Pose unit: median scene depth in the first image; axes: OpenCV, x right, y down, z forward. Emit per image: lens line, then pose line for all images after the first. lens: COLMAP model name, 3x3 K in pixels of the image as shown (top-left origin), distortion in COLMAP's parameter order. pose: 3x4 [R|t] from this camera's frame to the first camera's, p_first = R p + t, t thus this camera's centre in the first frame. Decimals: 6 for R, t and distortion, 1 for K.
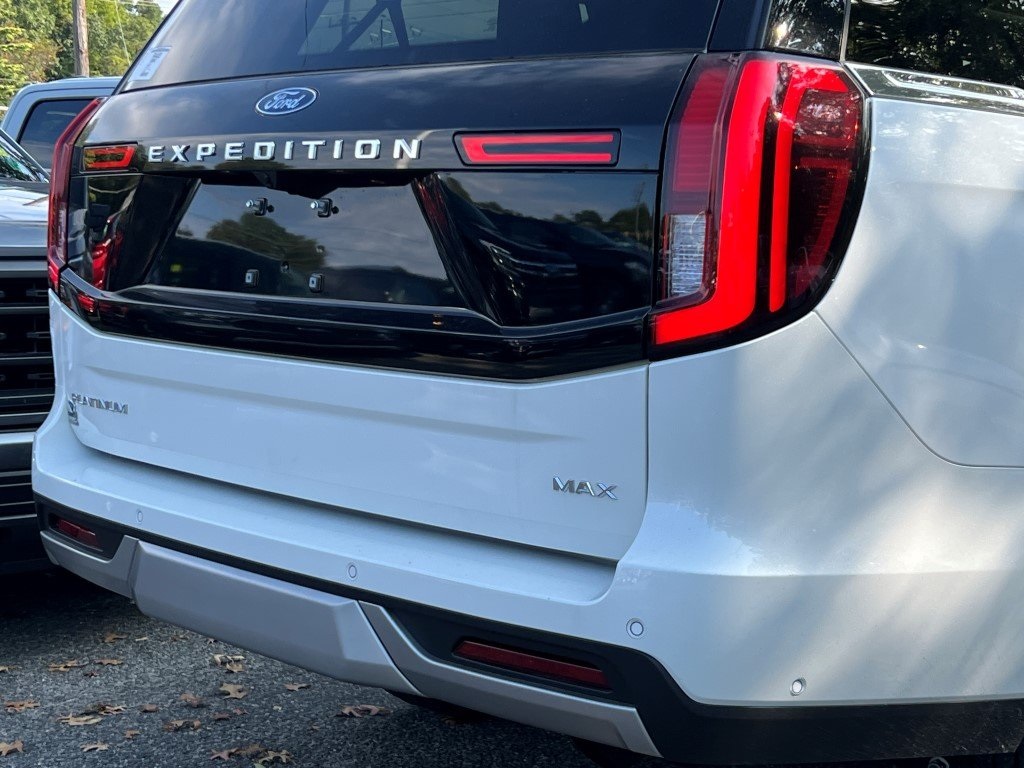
lens RADIAL K [[1722.9, 0, 512.0], [0, 1722.9, 384.0], [0, 0, 1]] dist [0.040768, 0.076393]
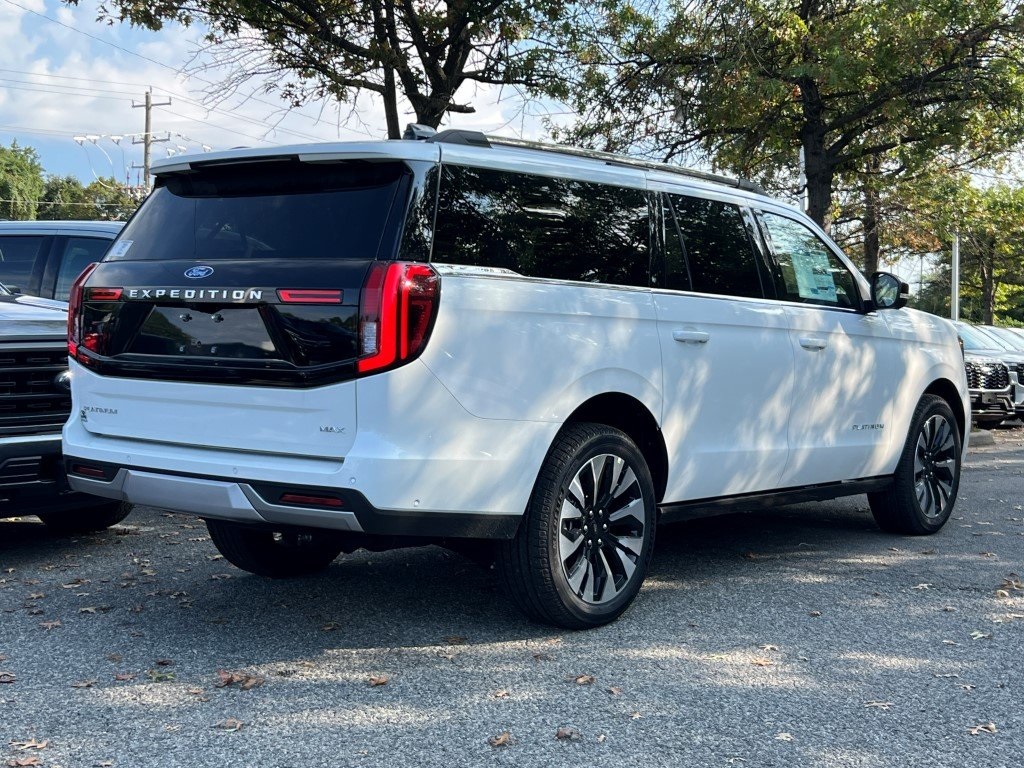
lens RADIAL K [[1113.8, 0, 512.0], [0, 1113.8, 384.0], [0, 0, 1]] dist [0.016583, -0.005280]
pose [[0.981274, -0.019714, 0.191608, -0.009448], [0.025188, 0.999340, -0.026176, 0.035200], [-0.190965, 0.030512, 0.981122, -0.544190]]
